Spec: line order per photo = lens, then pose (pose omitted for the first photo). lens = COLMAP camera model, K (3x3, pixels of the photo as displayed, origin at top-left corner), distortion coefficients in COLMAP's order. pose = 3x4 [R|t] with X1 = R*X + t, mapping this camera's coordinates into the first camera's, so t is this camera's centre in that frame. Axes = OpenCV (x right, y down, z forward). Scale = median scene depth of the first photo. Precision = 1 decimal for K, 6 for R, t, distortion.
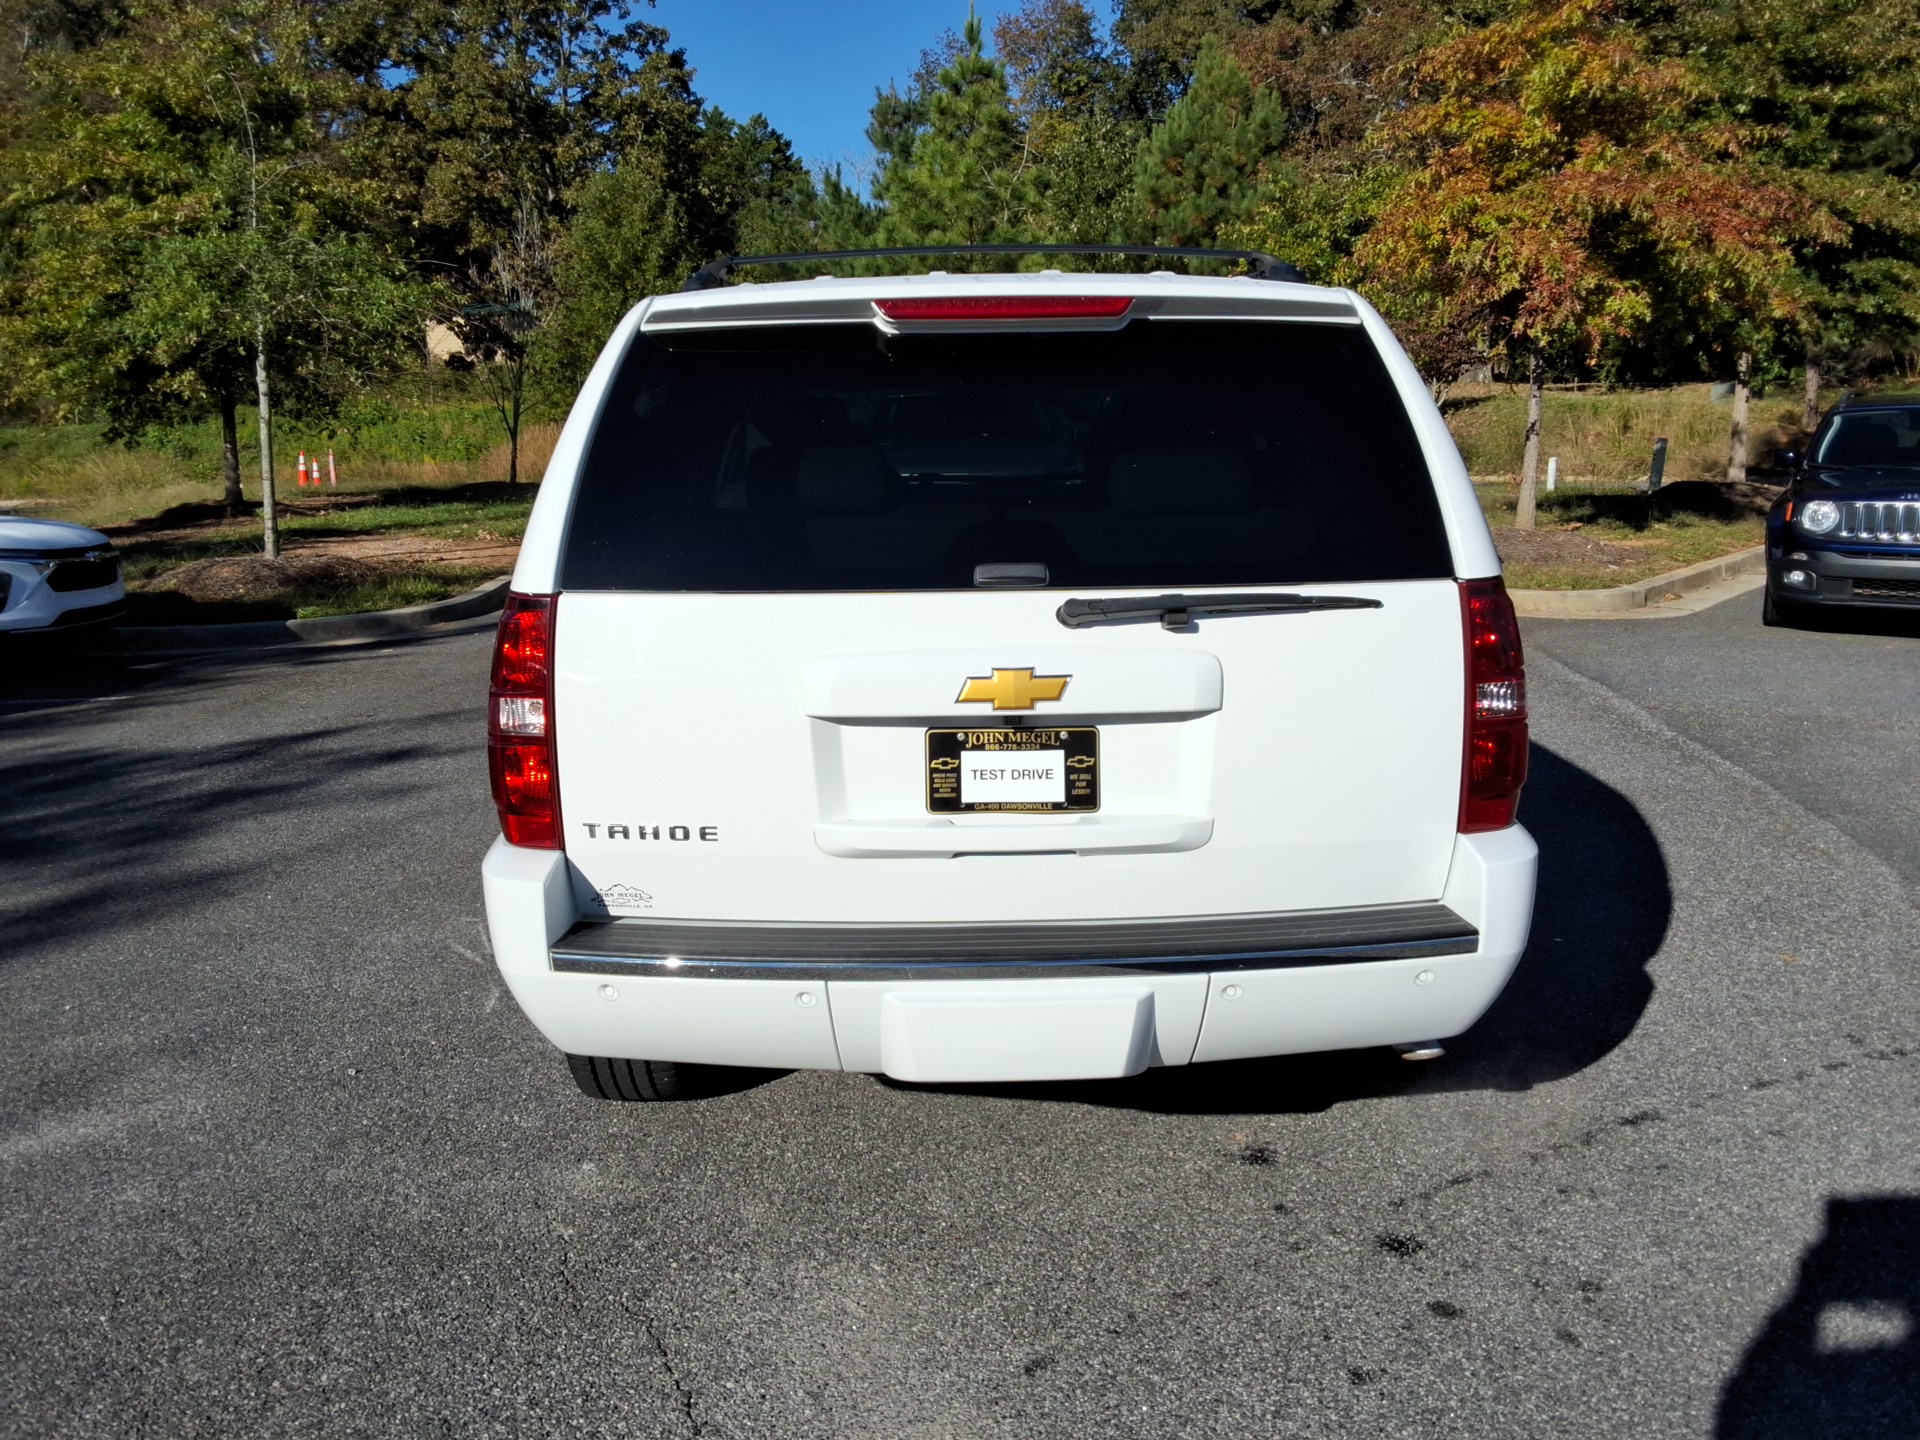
lens RADIAL K [[1533.9, 0, 976.0], [0, 1533.9, 729.2], [0, 0, 1]] dist [0.088519, -0.129657]
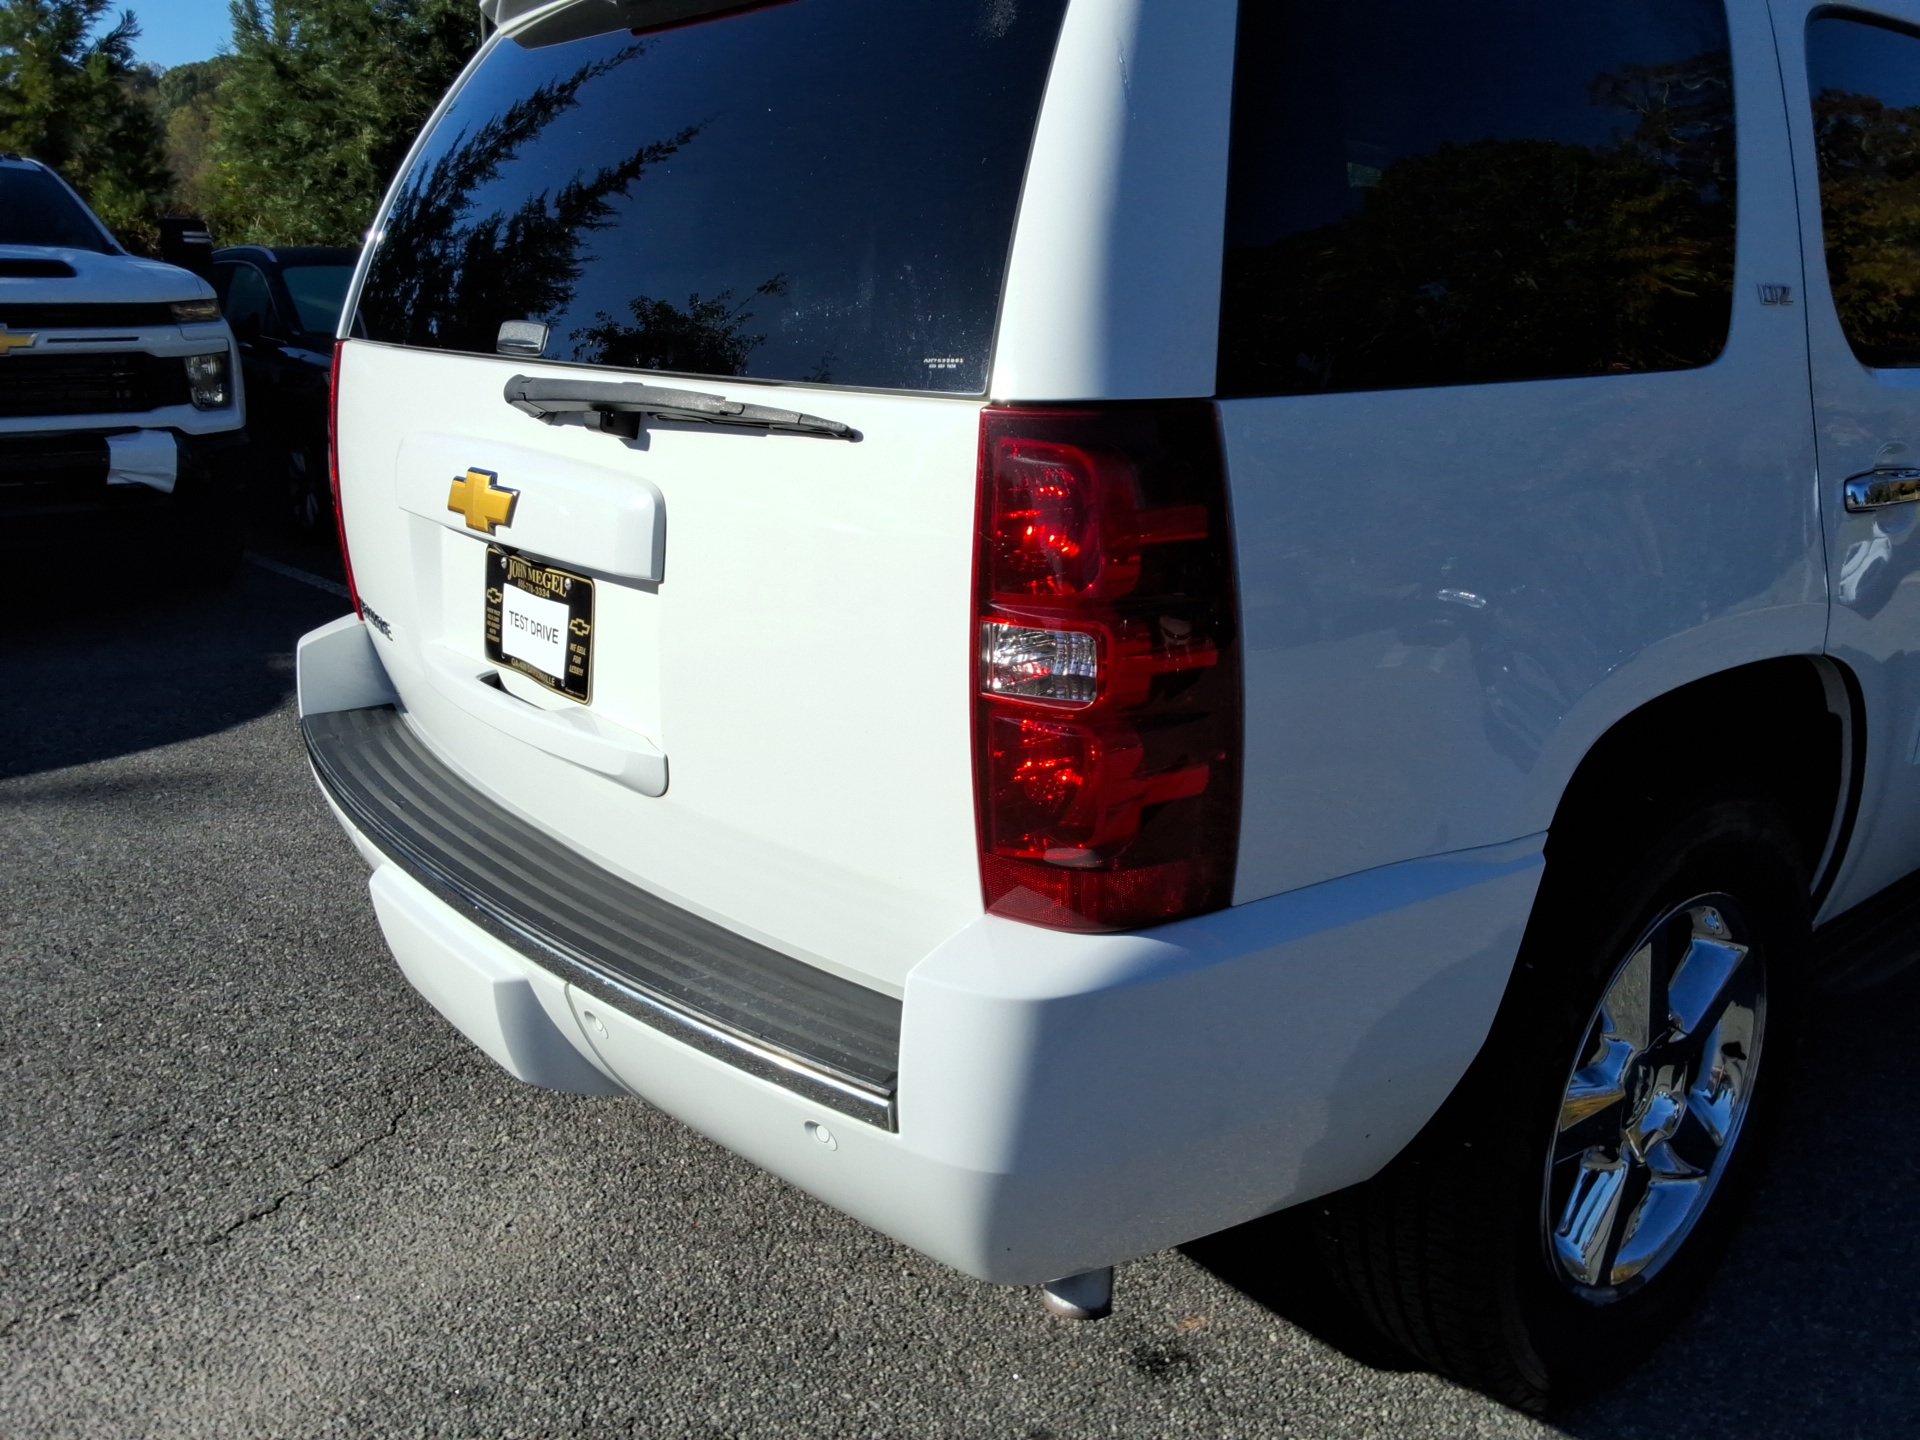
lens RADIAL K [[1533.9, 0, 994.8], [0, 1533.9, 737.8], [0, 0, 1]] dist [0.088519, -0.129657]
pose [[0.631831, 0.232193, -0.739510, 0.103882], [-0.162961, 0.972546, 0.166128, -0.011061], [0.757781, 0.015546, 0.652323, 0.102422]]
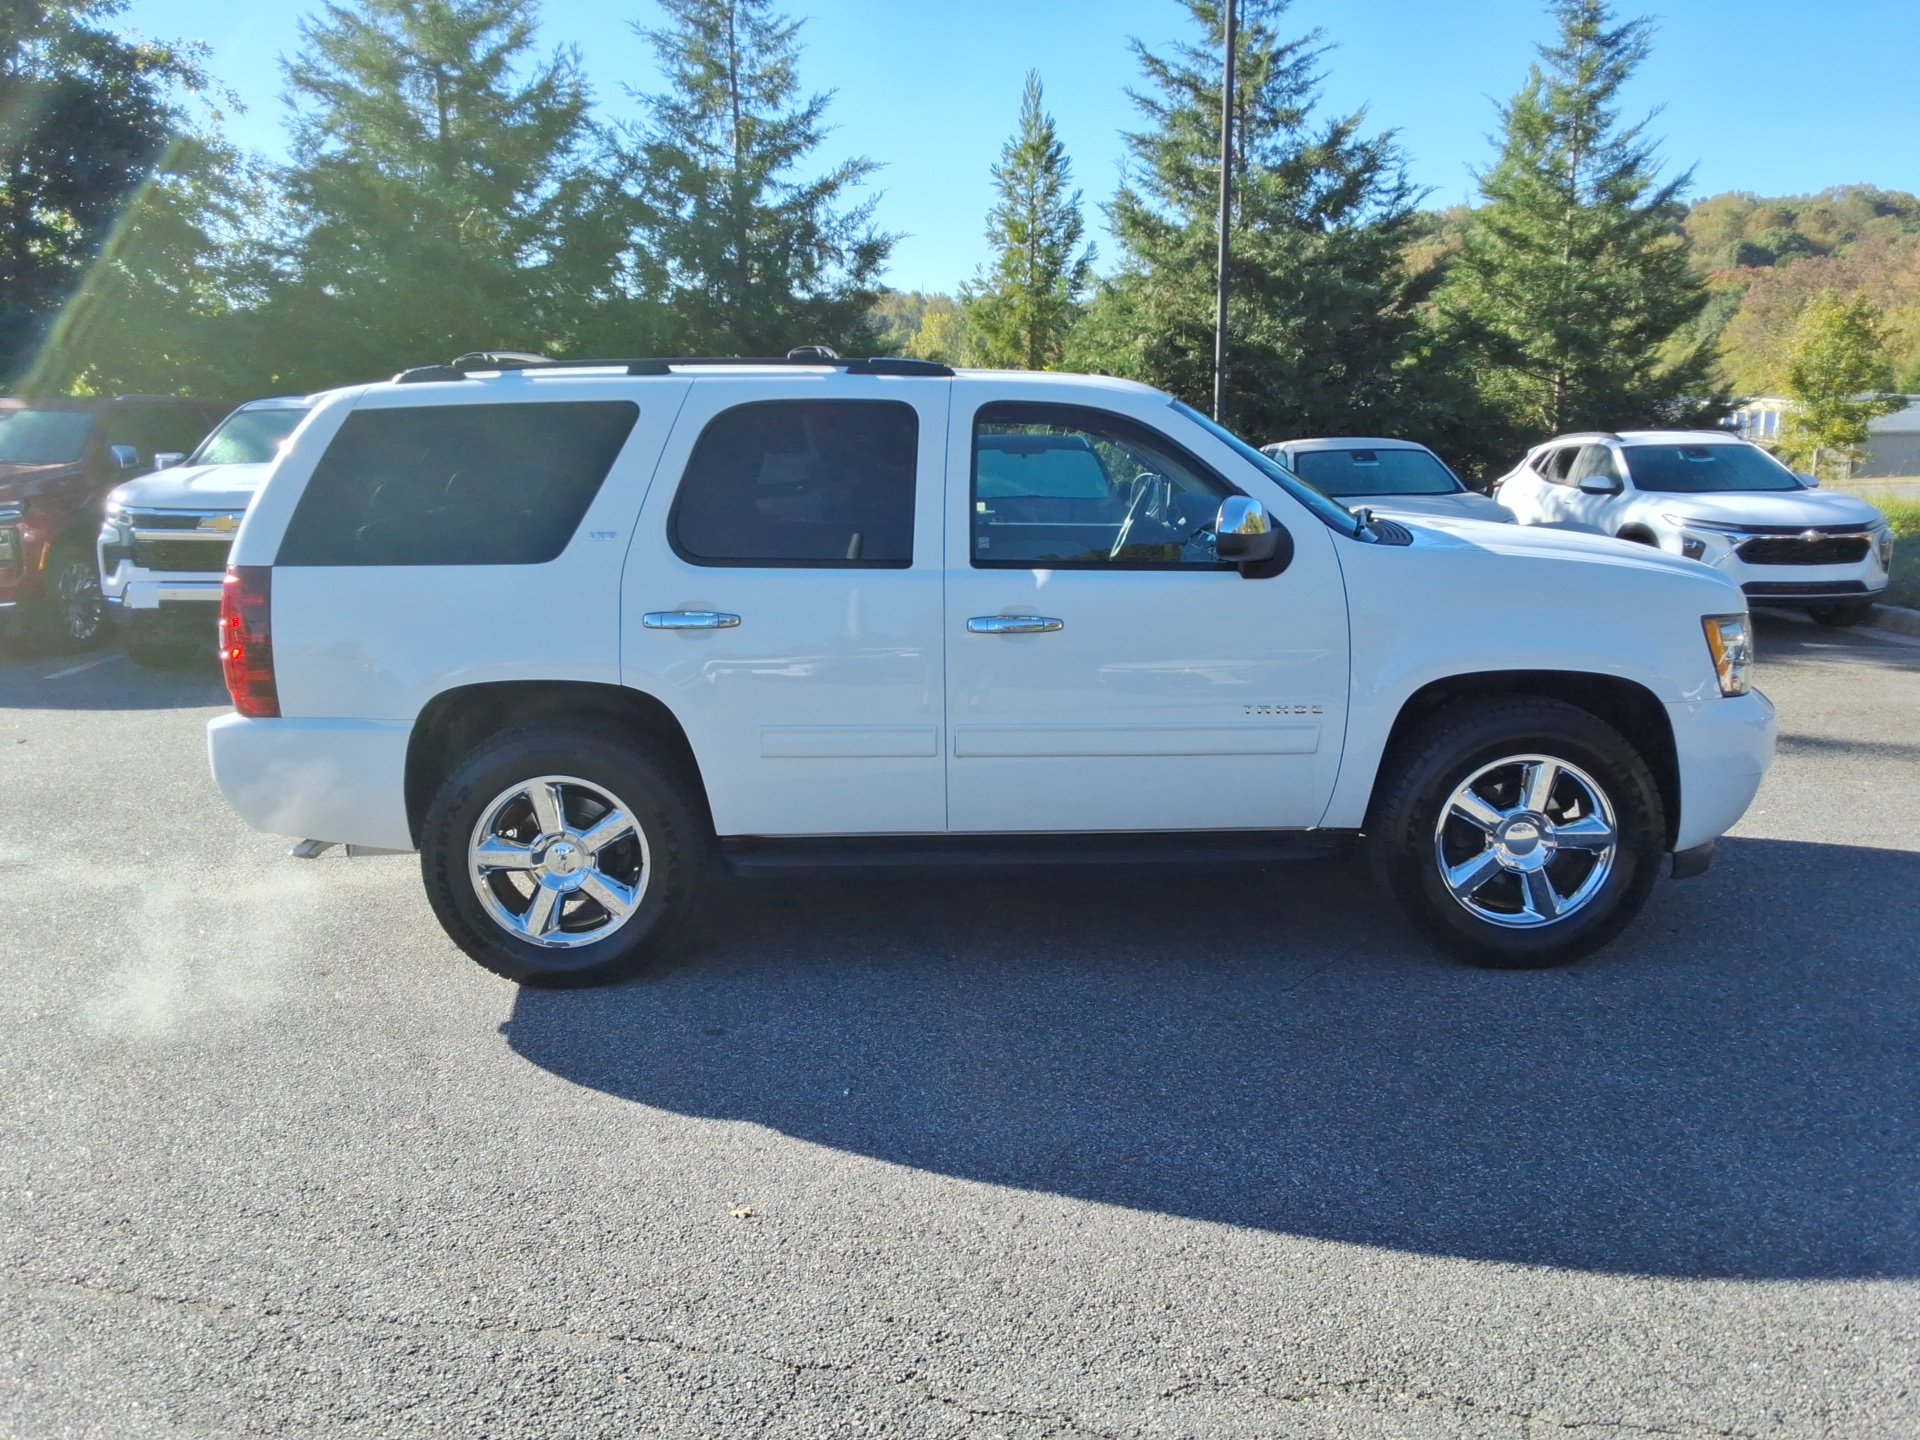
lens RADIAL K [[1533.9, 0, 944.3], [0, 1533.9, 721.9], [0, 0, 1]] dist [0.088519, -0.129657]
pose [[-0.027465, 0.202587, -0.978879, 0.309315], [-0.176038, 0.962964, 0.204232, -0.064061], [0.984000, 0.177929, 0.009216, 0.270103]]
